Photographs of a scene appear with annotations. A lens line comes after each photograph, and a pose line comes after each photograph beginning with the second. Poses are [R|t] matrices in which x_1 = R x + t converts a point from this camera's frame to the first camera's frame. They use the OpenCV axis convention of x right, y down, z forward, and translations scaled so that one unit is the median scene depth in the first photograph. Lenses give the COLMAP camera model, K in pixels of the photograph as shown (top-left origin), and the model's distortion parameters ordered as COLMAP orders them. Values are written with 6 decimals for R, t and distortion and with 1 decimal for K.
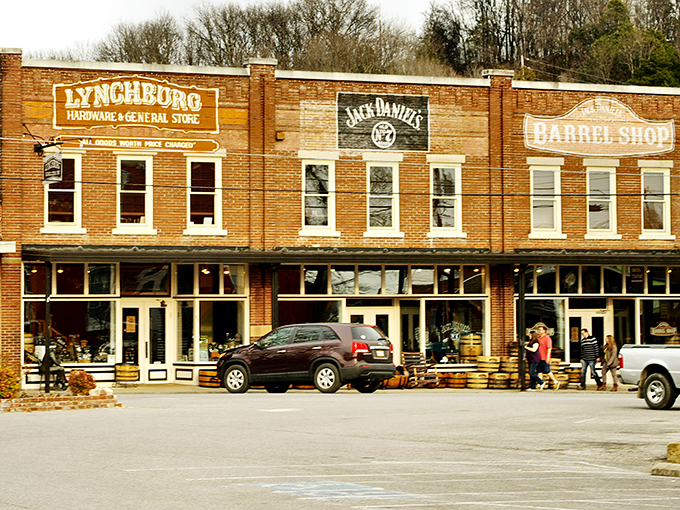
lens RADIAL K [[1430.6, 0, 340.3], [0, 1430.6, 254.6], [0, 0, 1]] dist [0.166504, 0.000000]
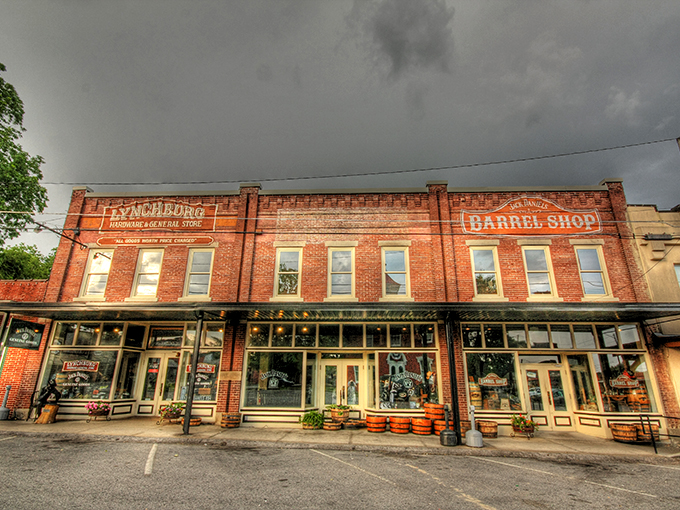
lens RADIAL K [[385.4, 0, 338.5], [0, 385.4, 259.3], [0, 0, 1]] dist [0.001223, 0.000939]
pose [[0.904920, -0.127892, -0.405912, 0.181093], [0.000602, 0.954162, -0.299289, 0.057452], [0.425582, 0.270588, 0.863517, 0.719063]]
